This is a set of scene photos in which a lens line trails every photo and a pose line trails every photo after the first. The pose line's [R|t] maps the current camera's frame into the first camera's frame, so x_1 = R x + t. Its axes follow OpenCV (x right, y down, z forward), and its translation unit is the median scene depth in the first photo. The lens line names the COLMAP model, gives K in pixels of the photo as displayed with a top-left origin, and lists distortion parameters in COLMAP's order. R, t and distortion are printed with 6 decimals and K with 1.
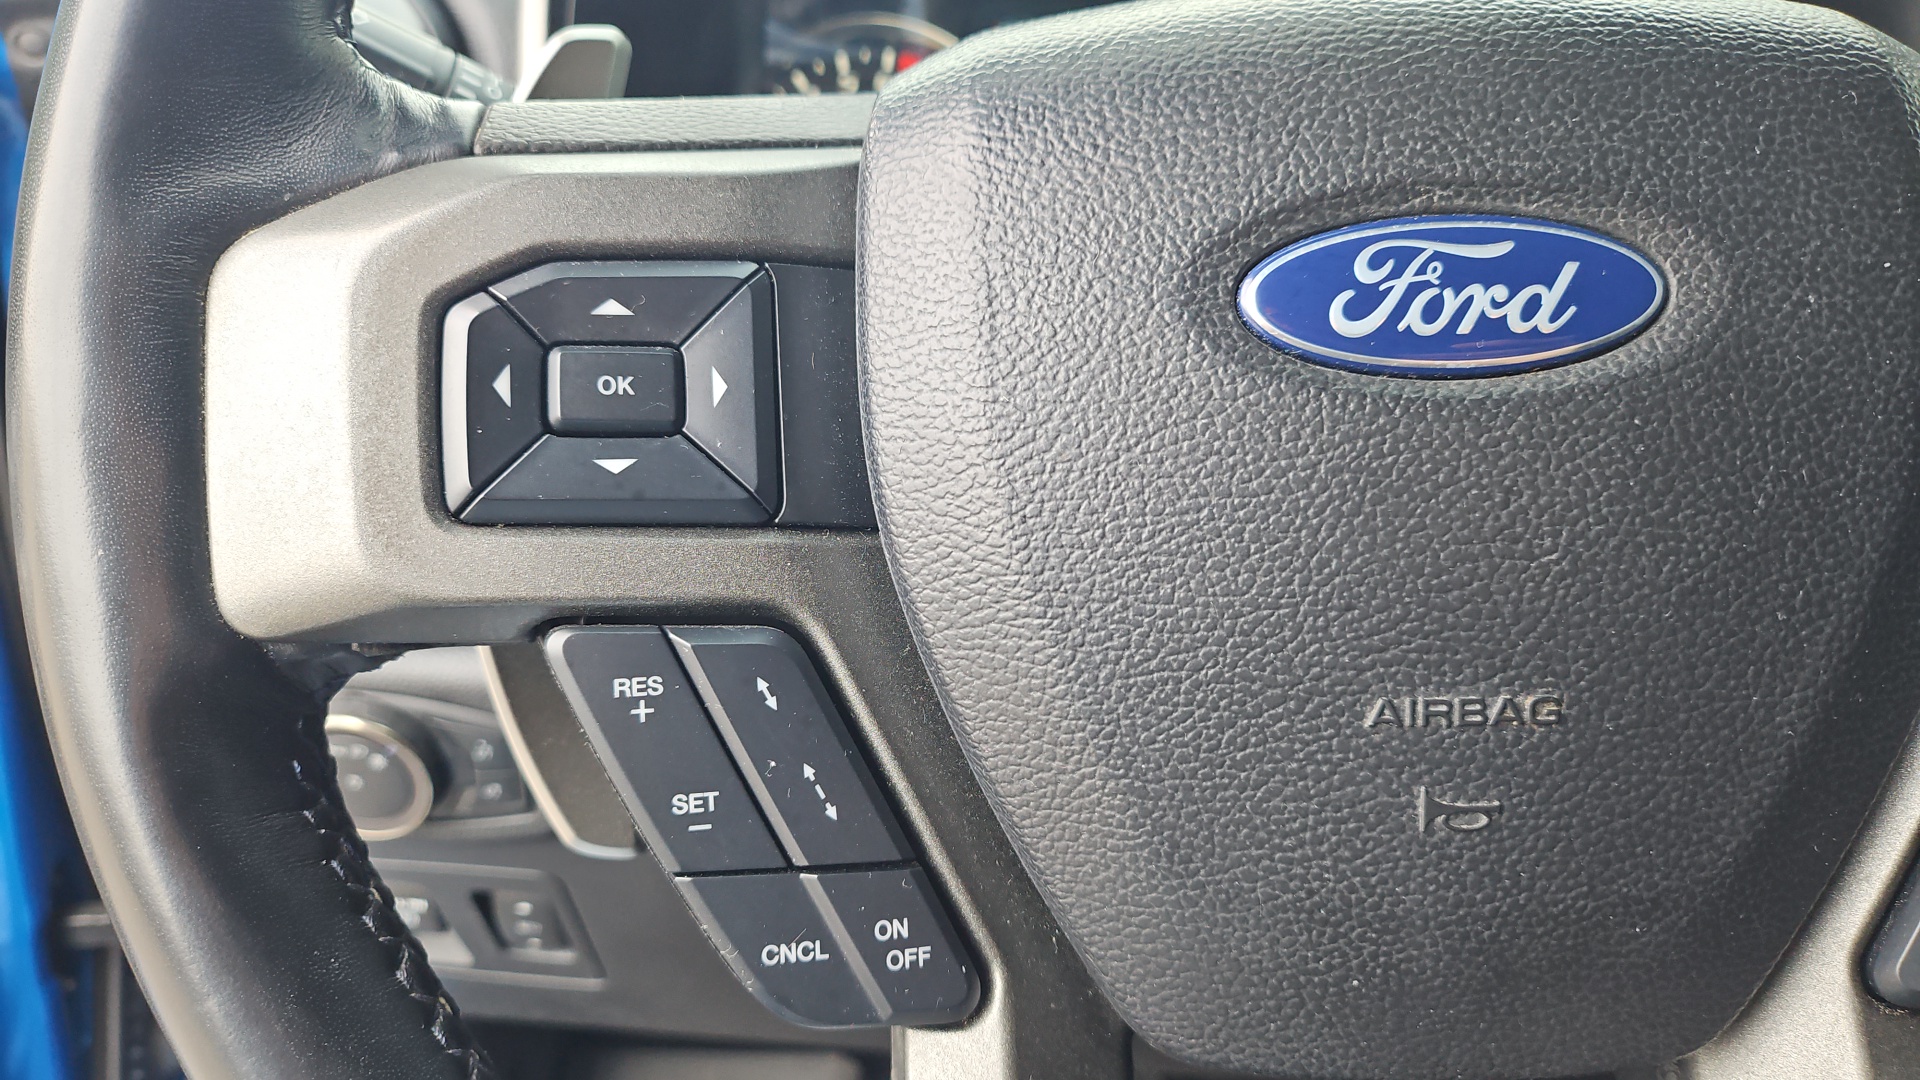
lens RADIAL K [[1343.3, 0, 969.6], [0, 1343.3, 523.7], [0, 0, 1]] dist [0.050836, -0.055680]
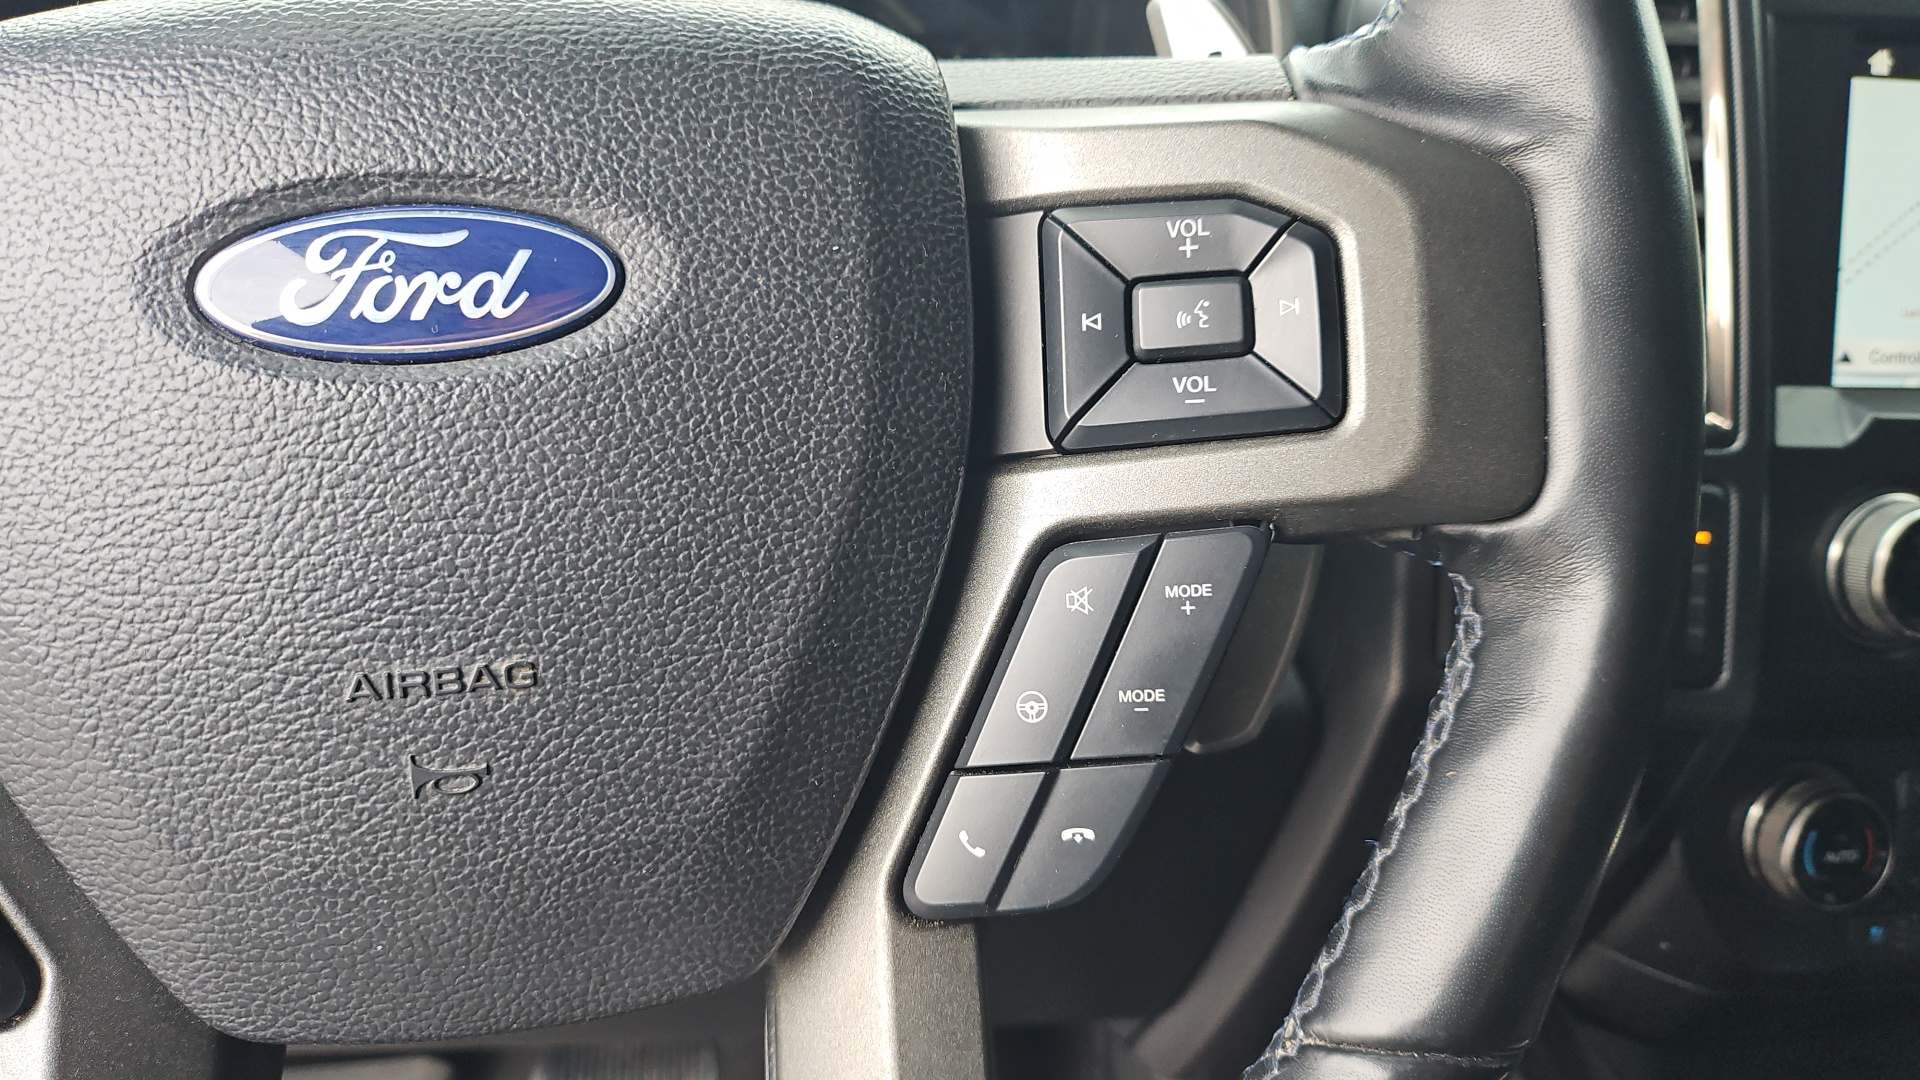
lens RADIAL K [[1343.3, 0, 969.6], [0, 1343.3, 523.7], [0, 0, 1]] dist [0.050836, -0.055680]
pose [[0.989117, -0.048047, 0.139066, 0.625846], [0.045851, 0.998768, 0.018960, 0.015802], [-0.139806, -0.012377, 0.990102, -0.093009]]
